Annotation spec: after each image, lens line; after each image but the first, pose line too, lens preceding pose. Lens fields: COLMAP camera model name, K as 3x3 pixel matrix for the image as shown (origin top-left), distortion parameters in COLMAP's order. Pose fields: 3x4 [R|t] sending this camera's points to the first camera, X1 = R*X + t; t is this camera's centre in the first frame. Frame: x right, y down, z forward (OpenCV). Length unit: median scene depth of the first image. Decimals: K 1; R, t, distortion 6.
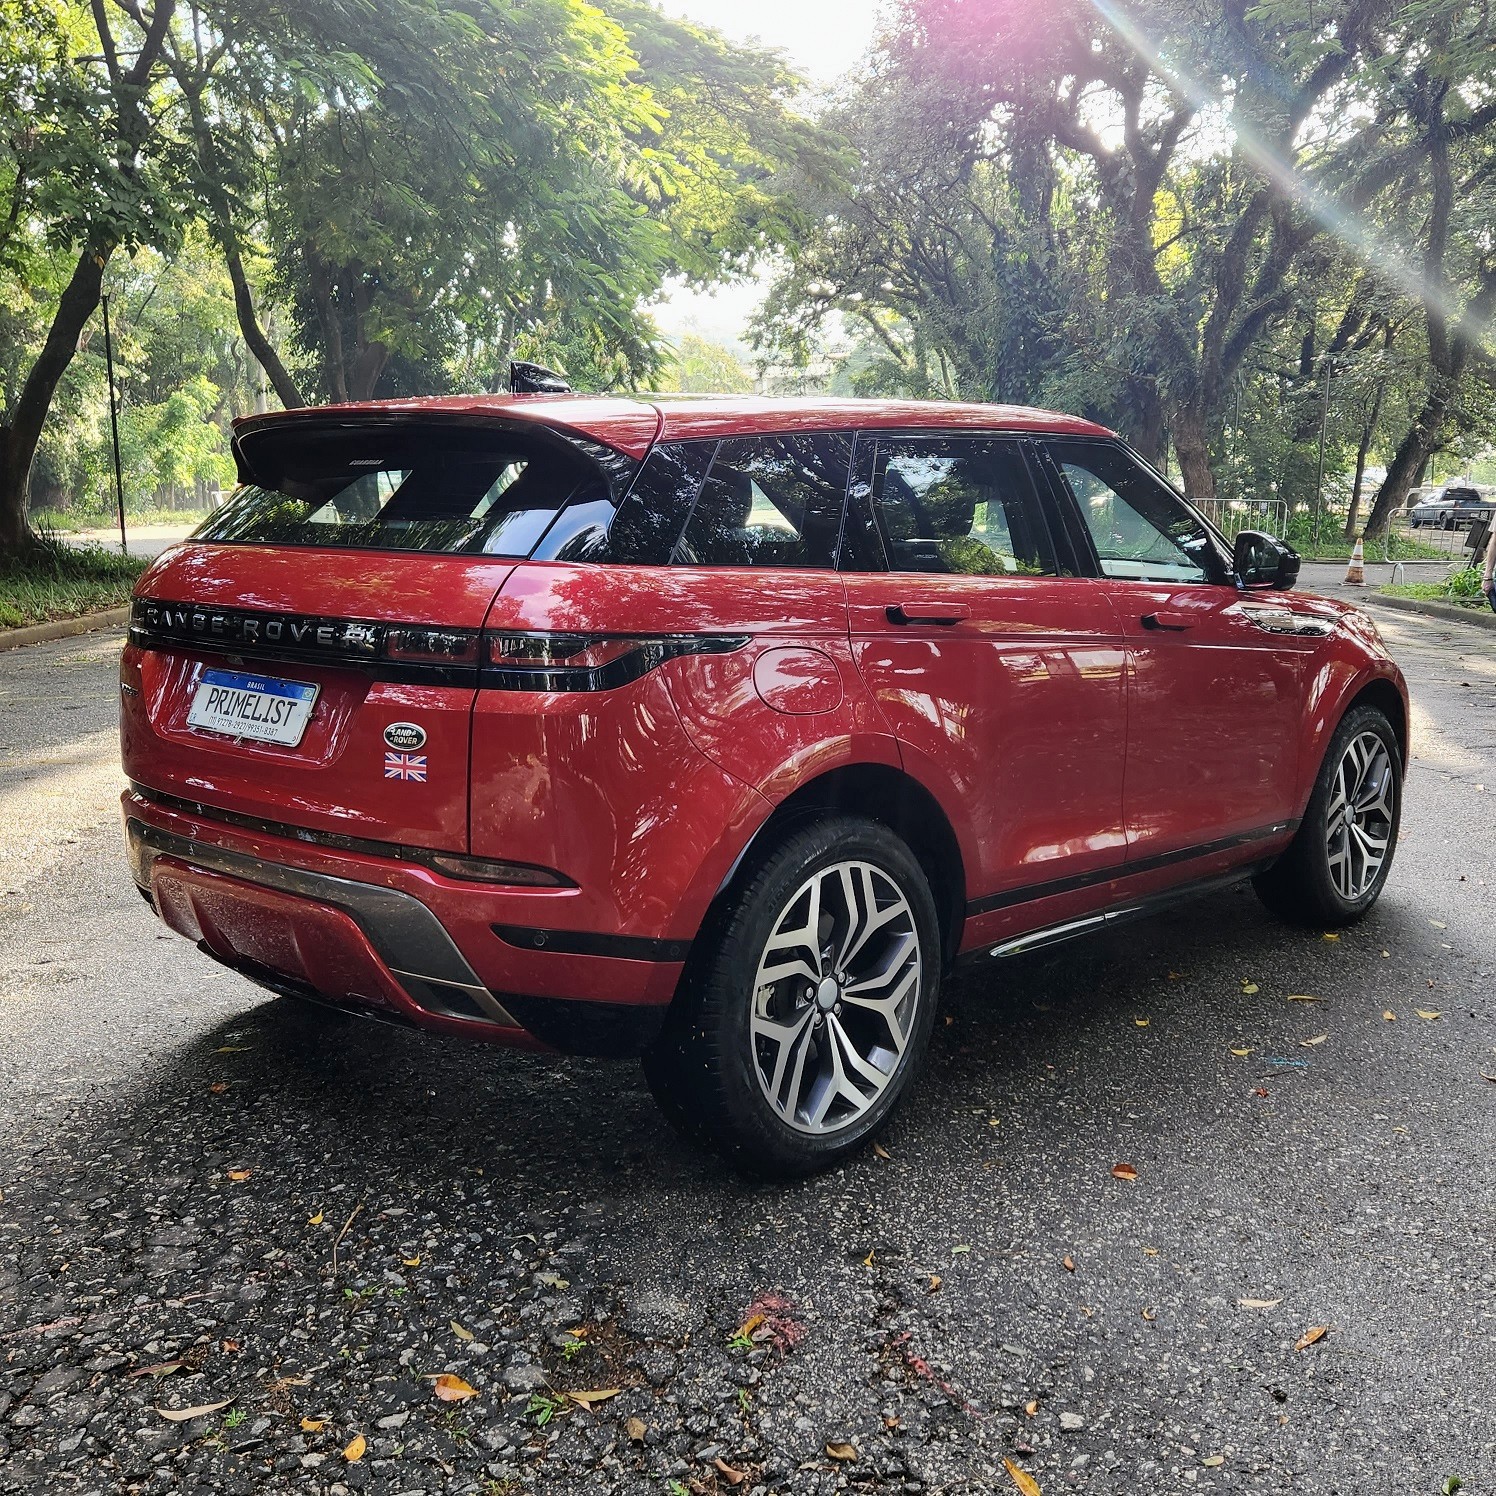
lens RADIAL K [[1666.7, 0, 745.8], [0, 1666.7, 747.2], [0, 0, 1]] dist [0.053217, 0.000000]
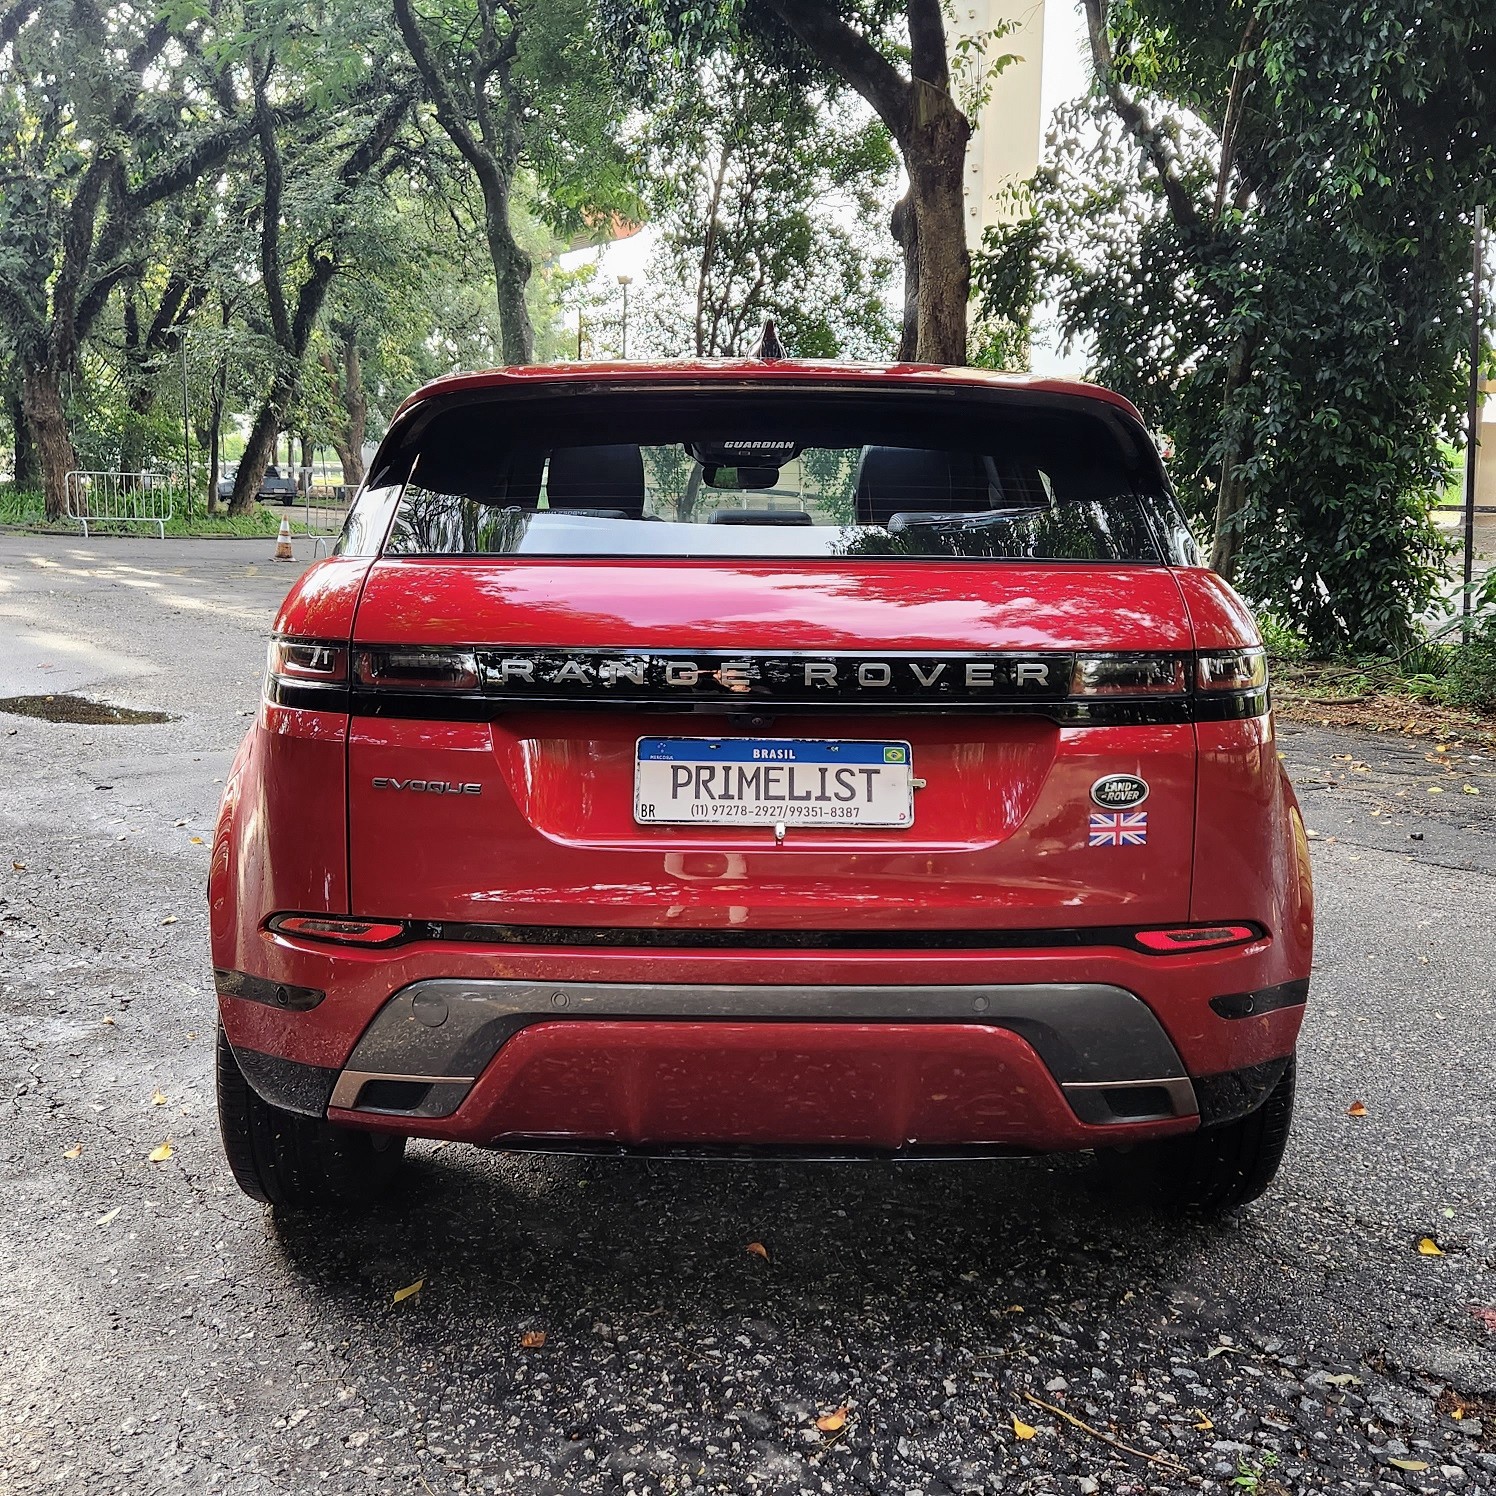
lens RADIAL K [[1666.7, 0, 708.2], [0, 1666.7, 748.2], [0, 0, 1]] dist [0.053217, 0.000000]
pose [[0.722625, -0.110933, 0.682281, -0.825140], [0.099358, 0.993458, 0.056294, -0.084743], [-0.684062, 0.027110, 0.728920, 0.507596]]
